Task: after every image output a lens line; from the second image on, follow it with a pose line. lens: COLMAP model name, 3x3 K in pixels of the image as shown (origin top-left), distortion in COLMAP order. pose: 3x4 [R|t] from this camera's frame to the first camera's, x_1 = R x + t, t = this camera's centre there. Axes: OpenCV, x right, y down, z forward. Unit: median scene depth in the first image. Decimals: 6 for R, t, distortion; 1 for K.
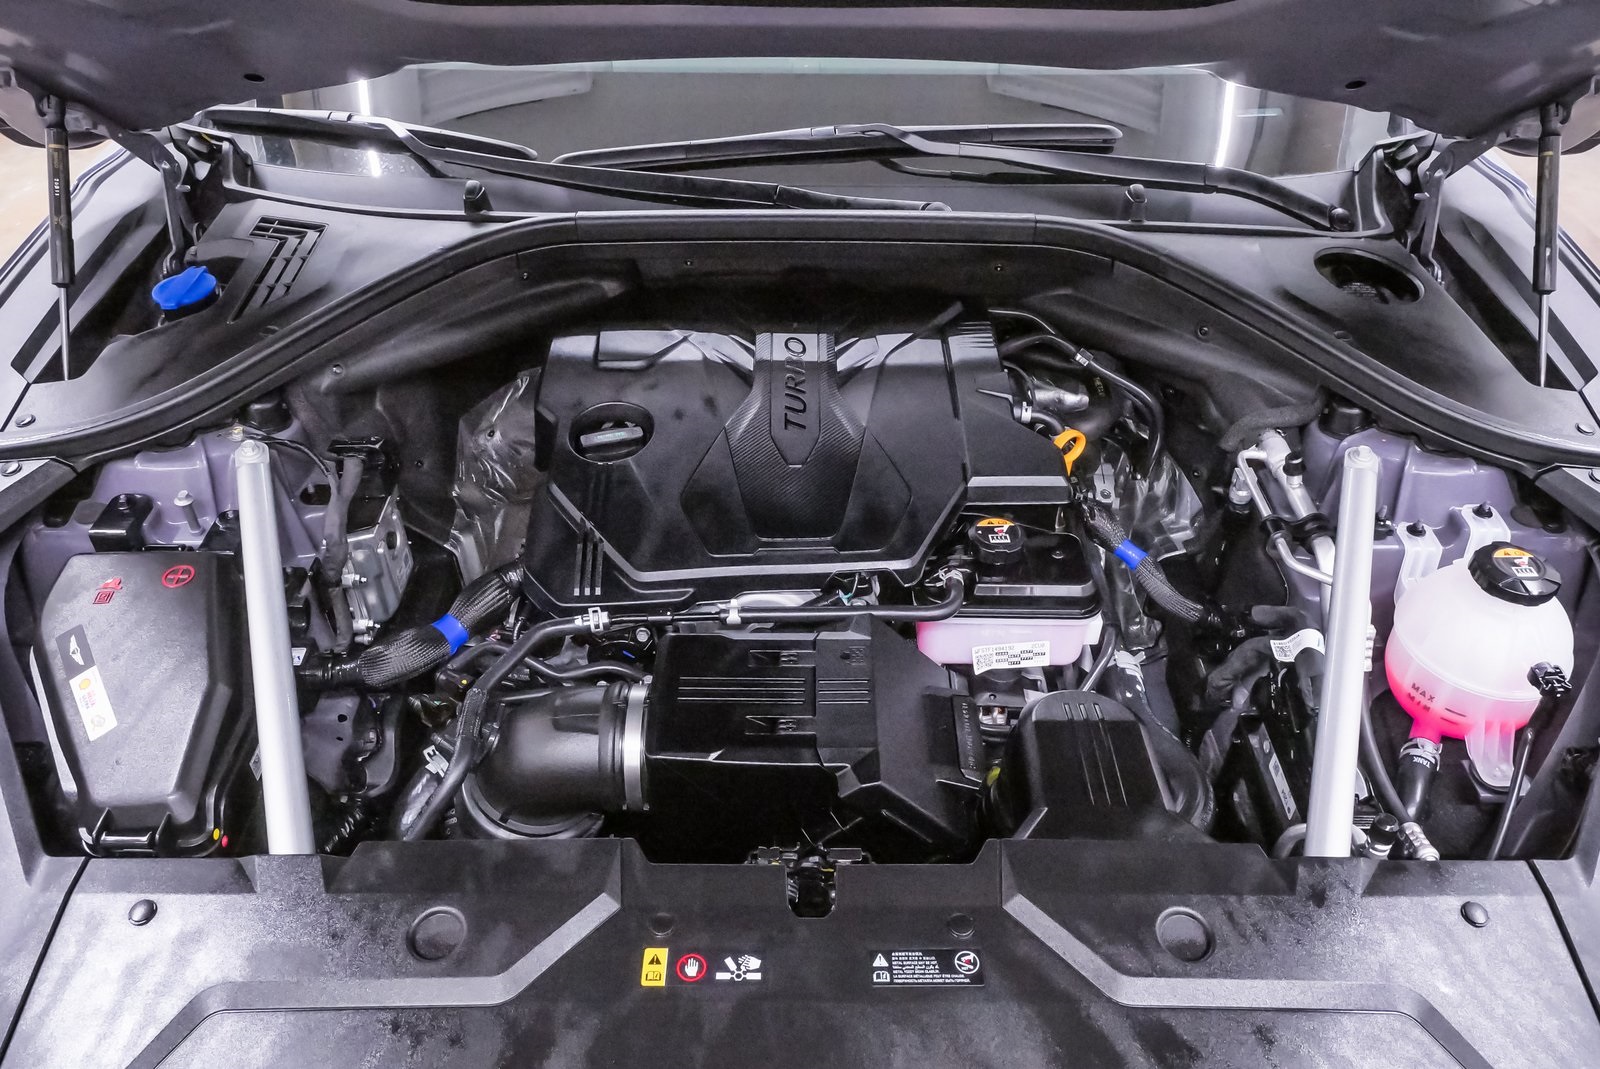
lens RADIAL K [[1141.6, 0, 790.3], [0, 1141.6, 573.2], [0, 0, 1]] dist [-0.033137, -0.000733]
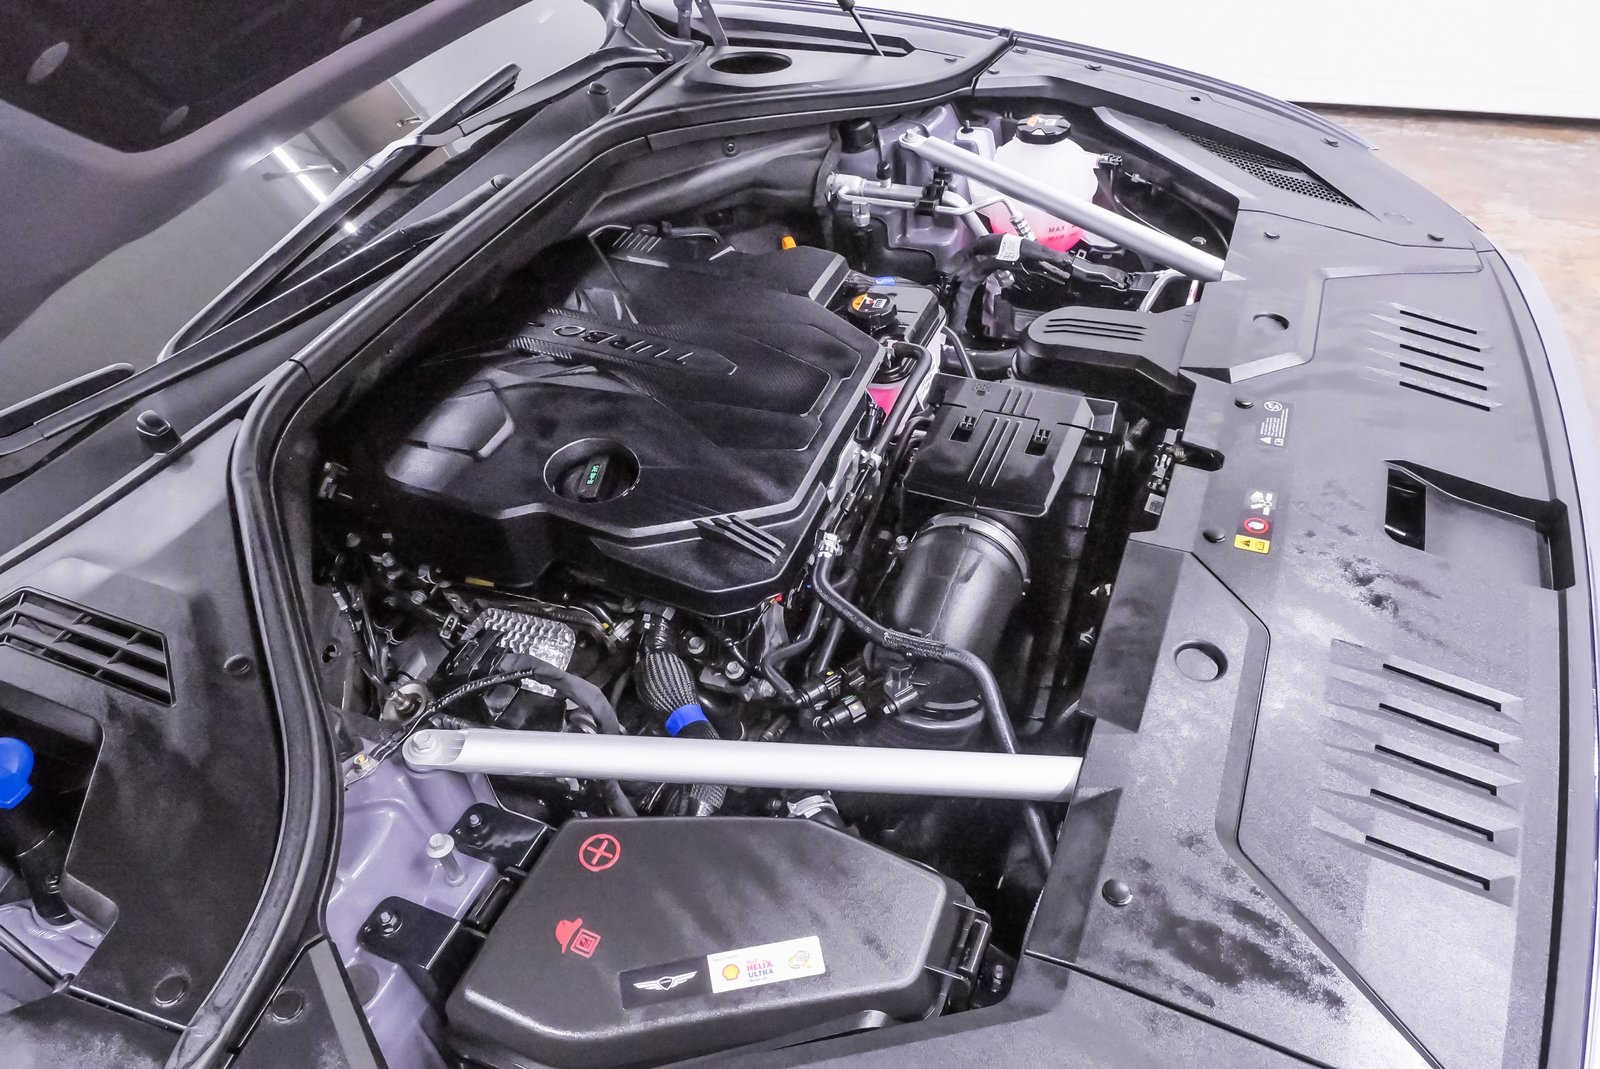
lens RADIAL K [[1141.6, 0, 790.3], [0, 1141.6, 573.2], [0, 0, 1]] dist [-0.033137, -0.000733]
pose [[0.389211, -0.655007, 0.647673, -0.784873], [0.684429, 0.676212, 0.272570, -0.221014], [-0.616499, 0.337199, 0.711495, 0.291824]]
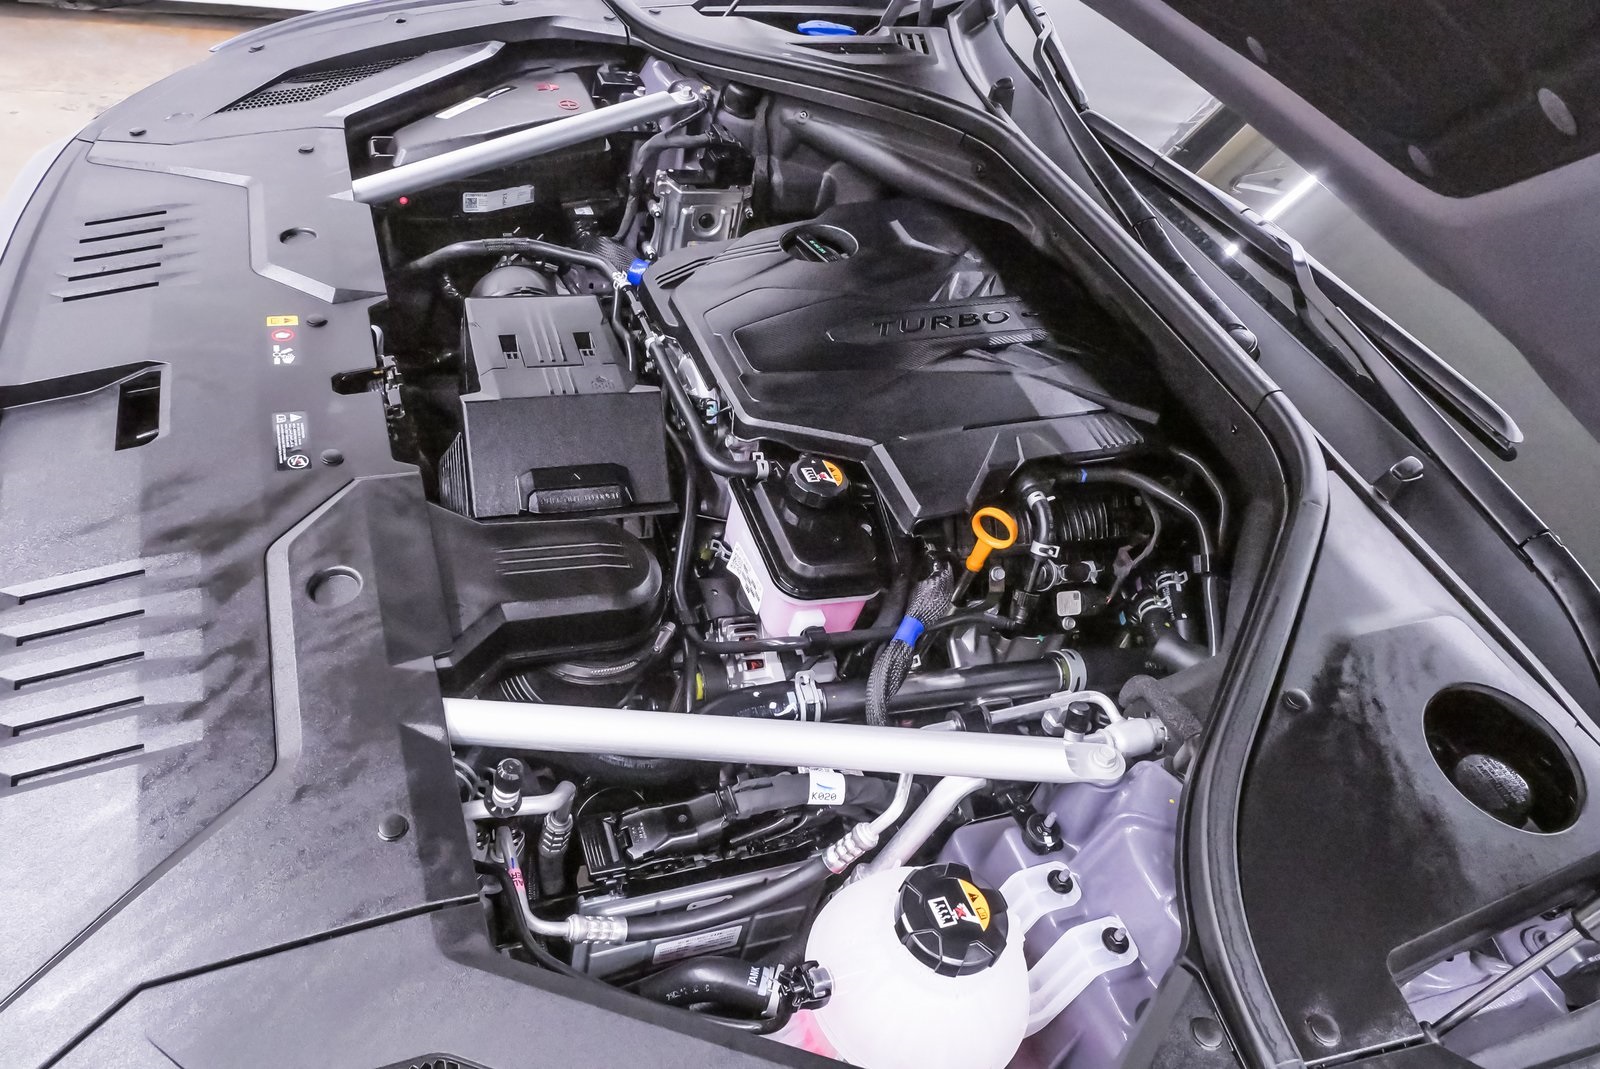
lens RADIAL K [[1121.4, 0, 798.1], [0, 1121.4, 564.2], [0, 0, 1]] dist [-0.038273, 0.001099]
pose [[0.338272, 0.698133, -0.631017, 0.808804], [-0.756242, 0.600744, 0.259238, -0.217192], [0.560062, 0.389509, 0.731172, 0.314559]]
